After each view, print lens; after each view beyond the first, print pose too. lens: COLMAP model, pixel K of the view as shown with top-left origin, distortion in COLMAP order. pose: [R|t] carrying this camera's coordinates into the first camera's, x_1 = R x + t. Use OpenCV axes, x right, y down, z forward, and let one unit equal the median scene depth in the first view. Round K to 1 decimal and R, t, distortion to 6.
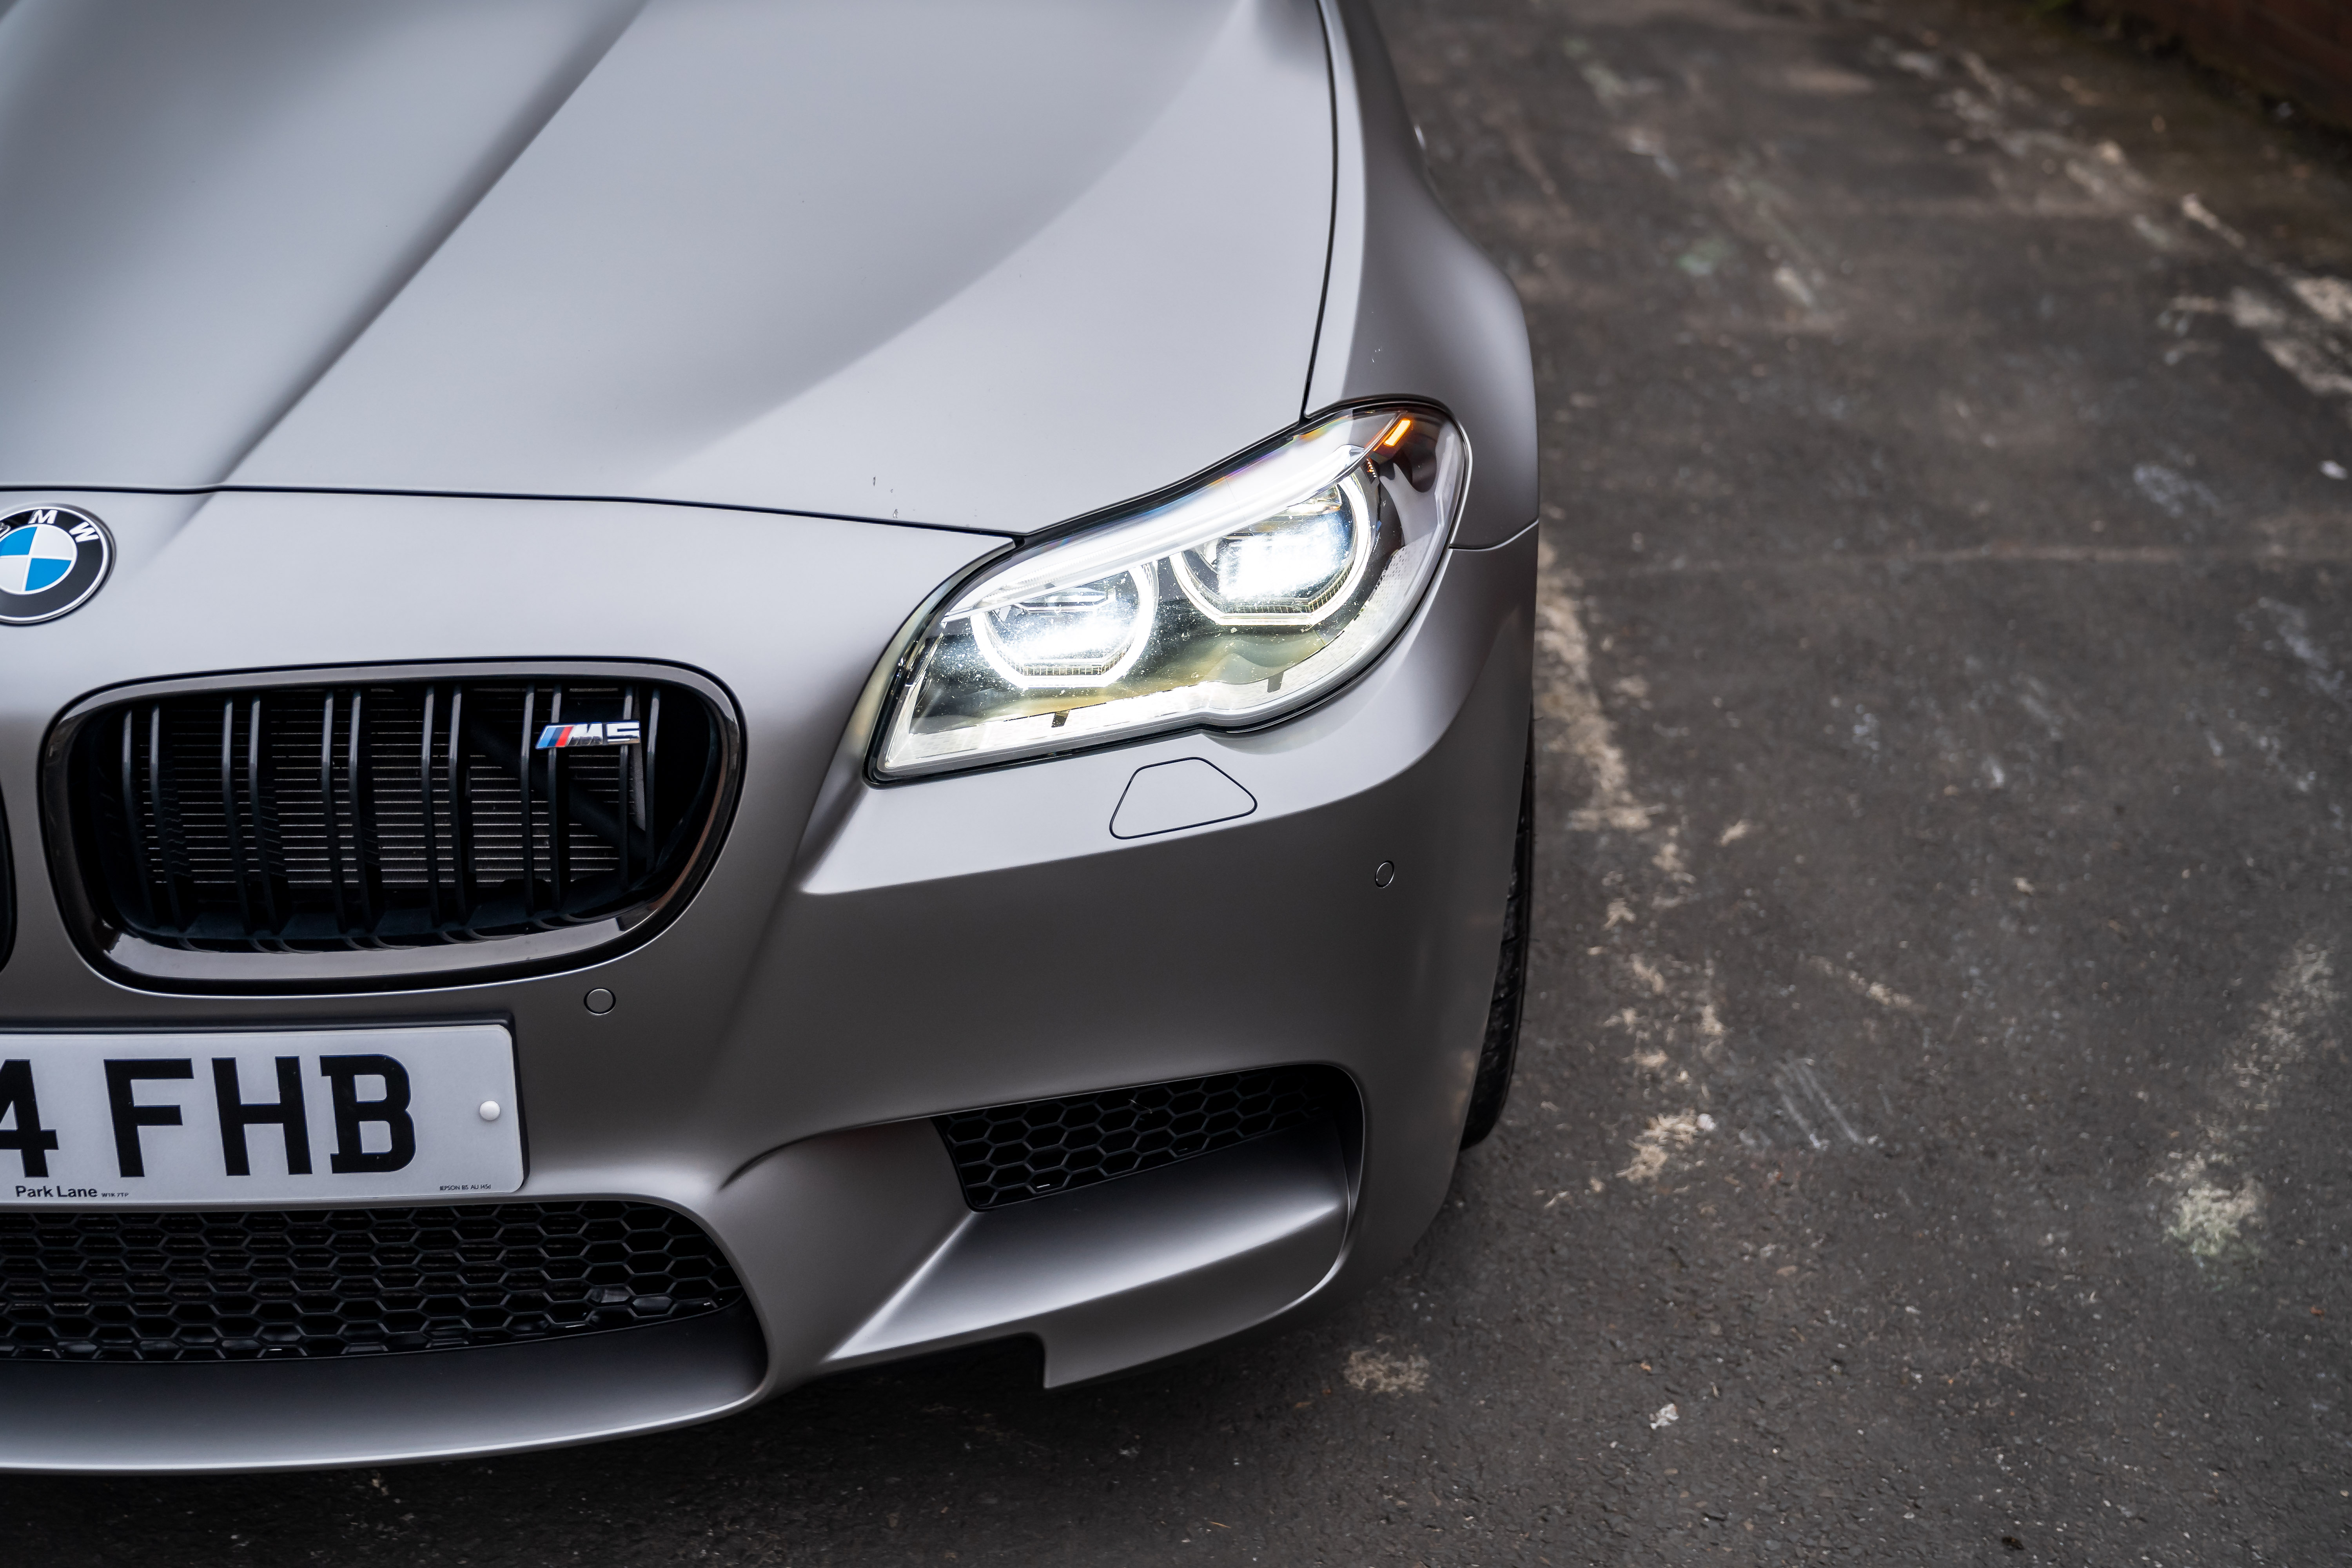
lens RADIAL K [[2990.3, 0, 1176.0], [0, 2990.3, 784.0], [0, 0, 1]] dist [-0.013531, 0.018002]
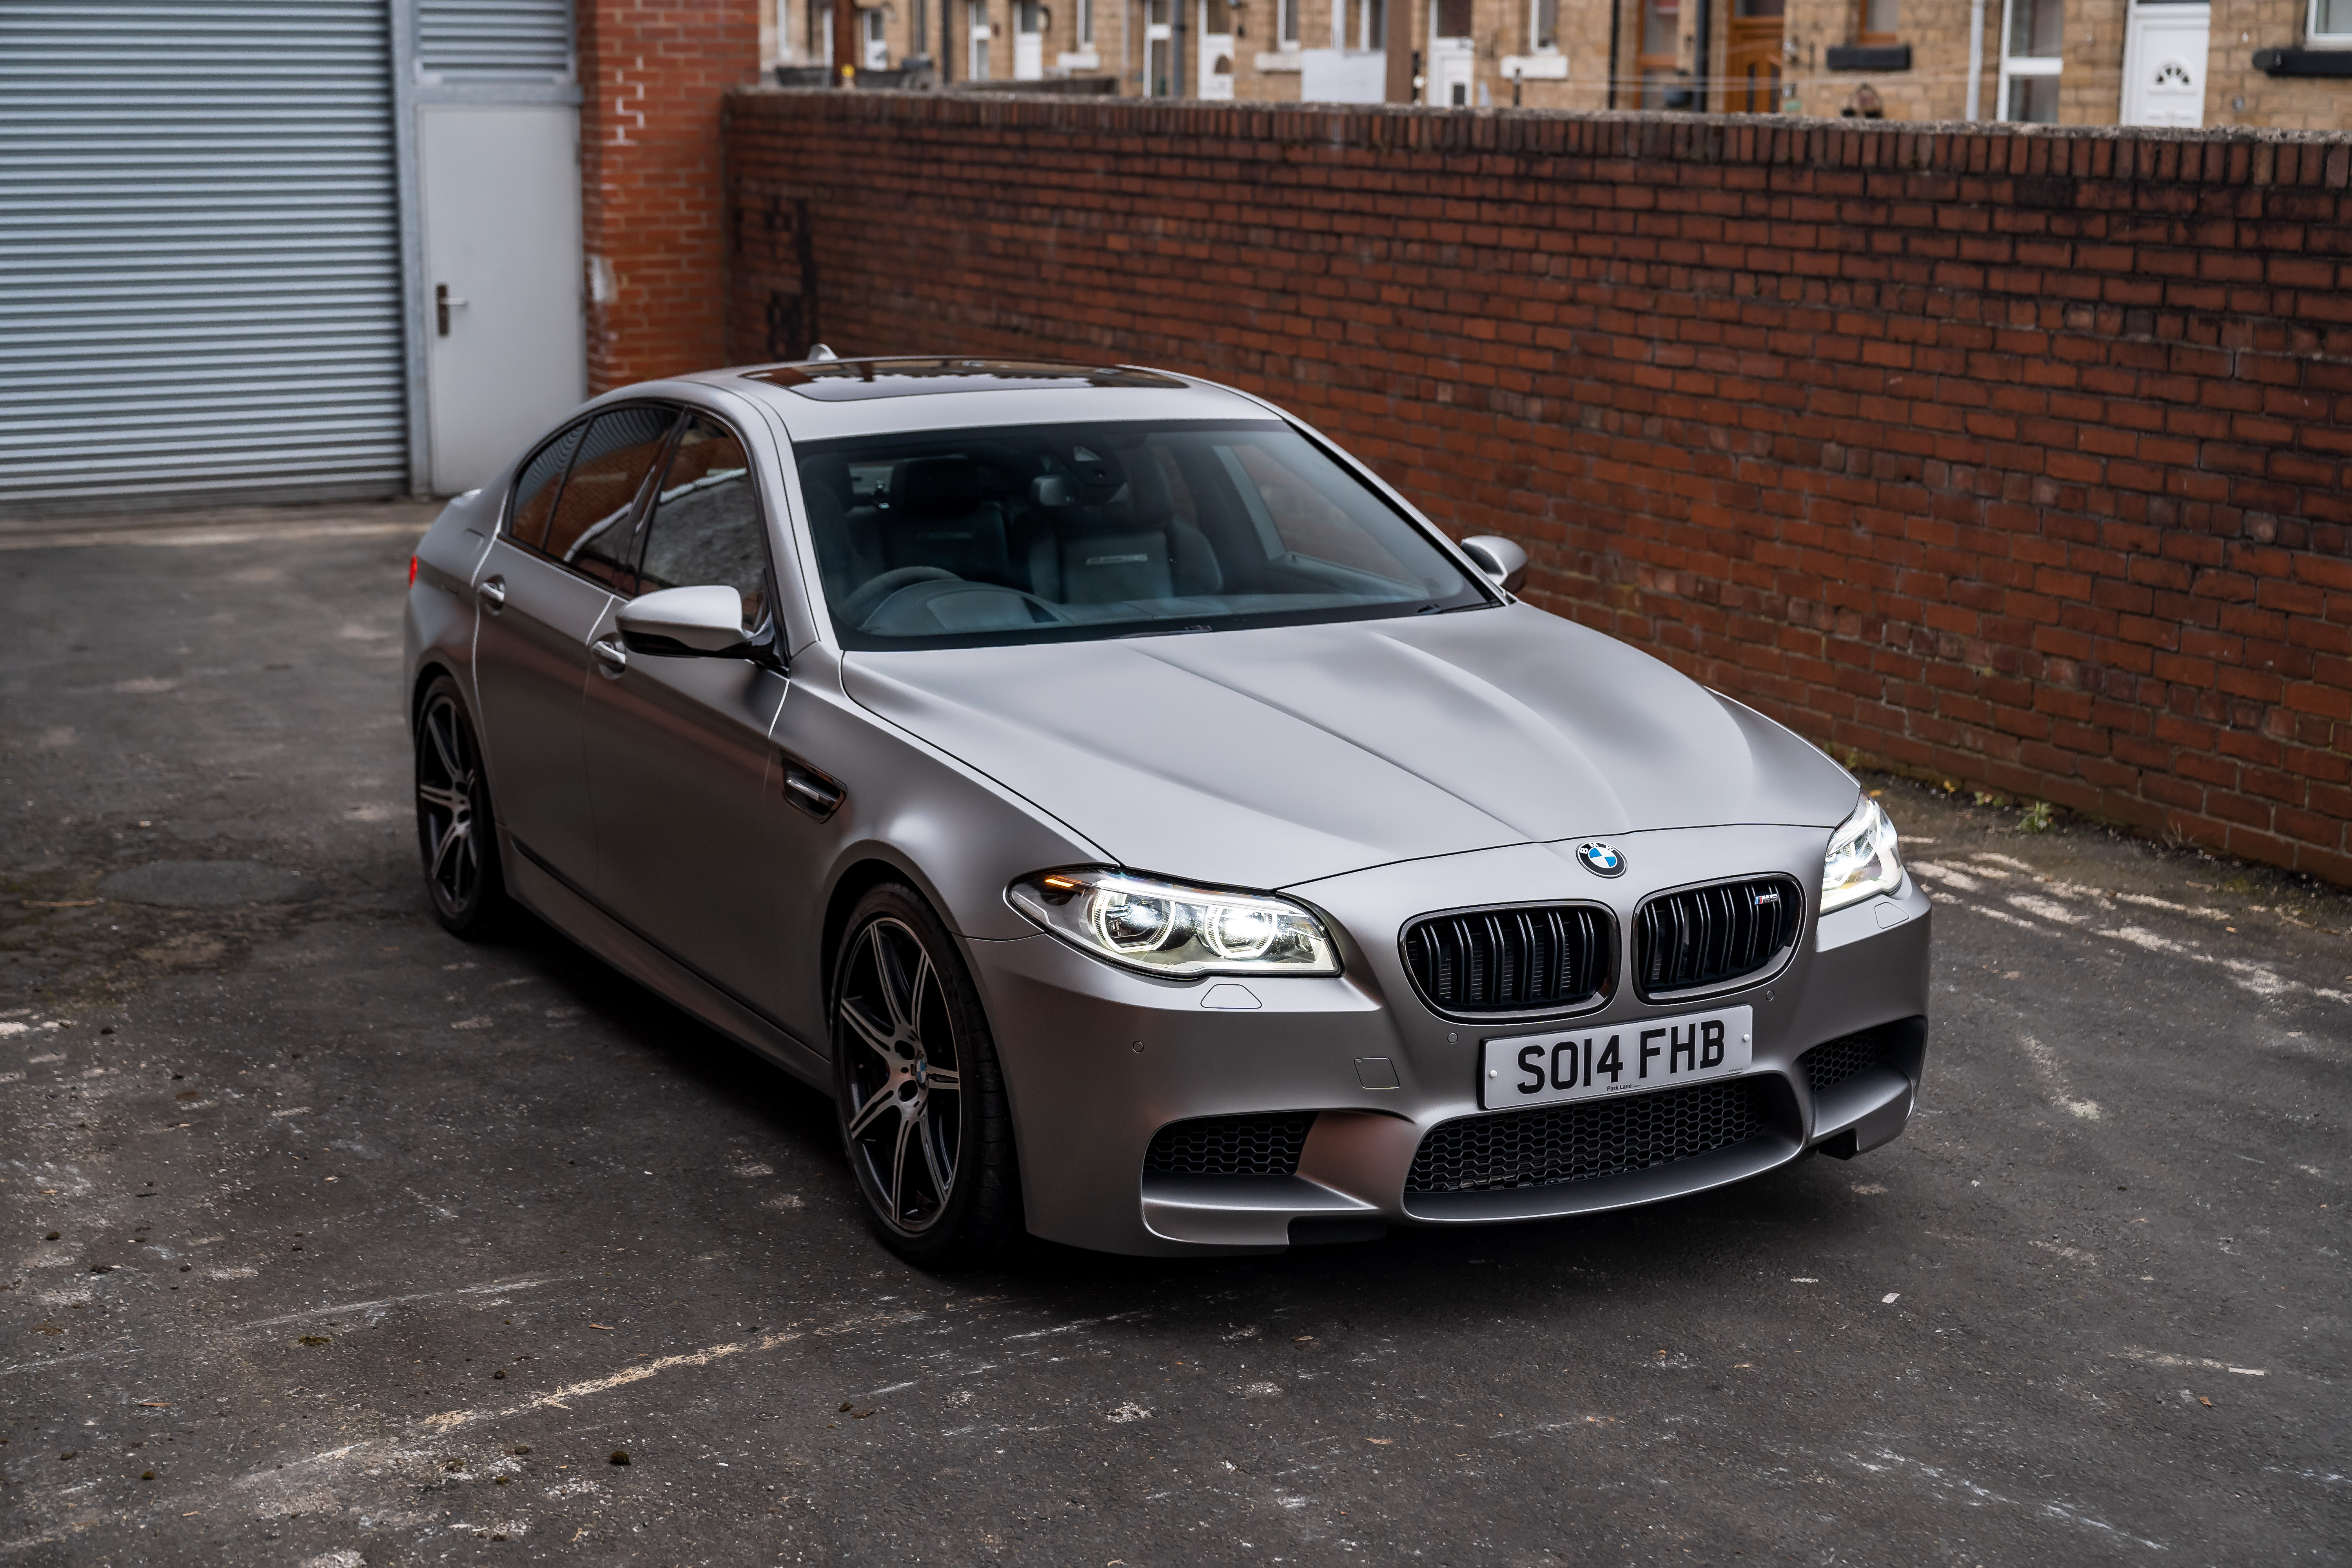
lens RADIAL K [[3390.6, 0, 1176.0], [0, 3390.6, 784.0], [0, 0, 1]] dist [0.008172, 0.016356]
pose [[0.900607, -0.091504, 0.424892, -2.045127], [0.182994, 0.966547, -0.179723, 0.353276], [-0.394233, 0.239613, 0.887224, -1.678148]]
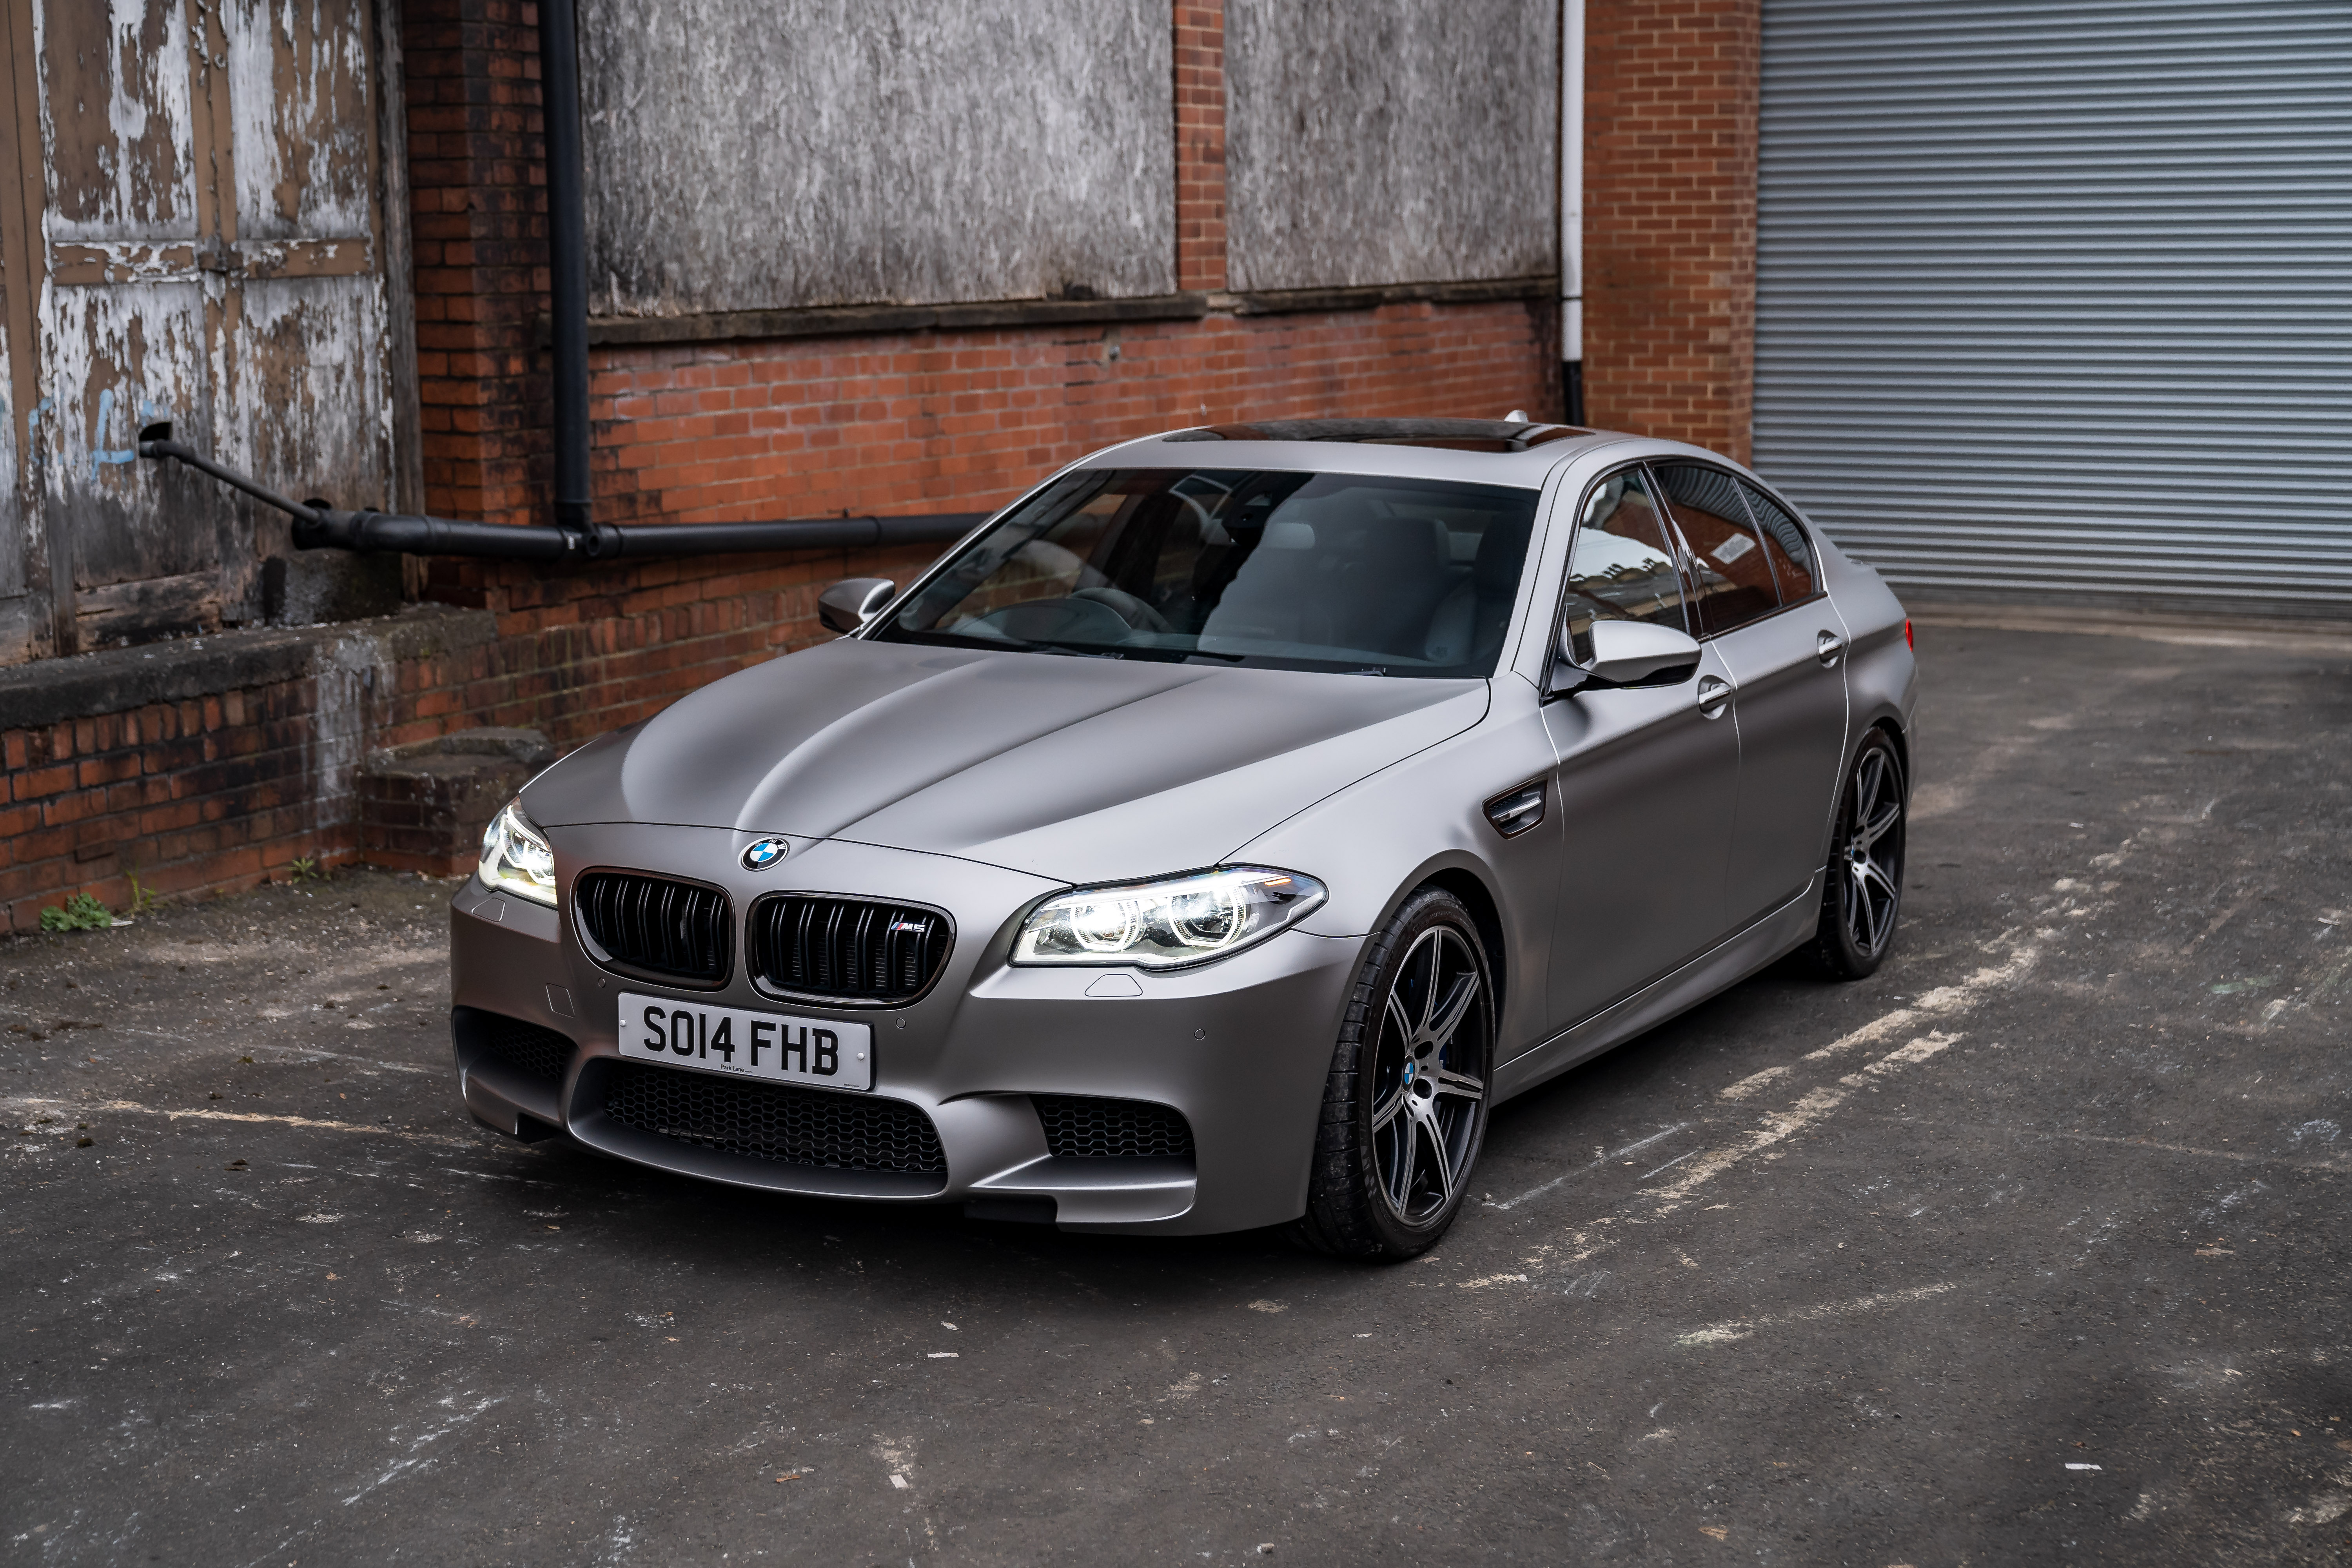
lens RADIAL K [[3363.9, 0, 1176.0], [0, 3363.9, 784.0], [0, 0, 1]] dist [0.015552, 0.009674]
pose [[0.872626, 0.070541, -0.483268, 1.567674], [-0.195368, 0.957312, -0.213036, 0.485601], [0.447611, 0.280316, 0.849157, -1.669126]]
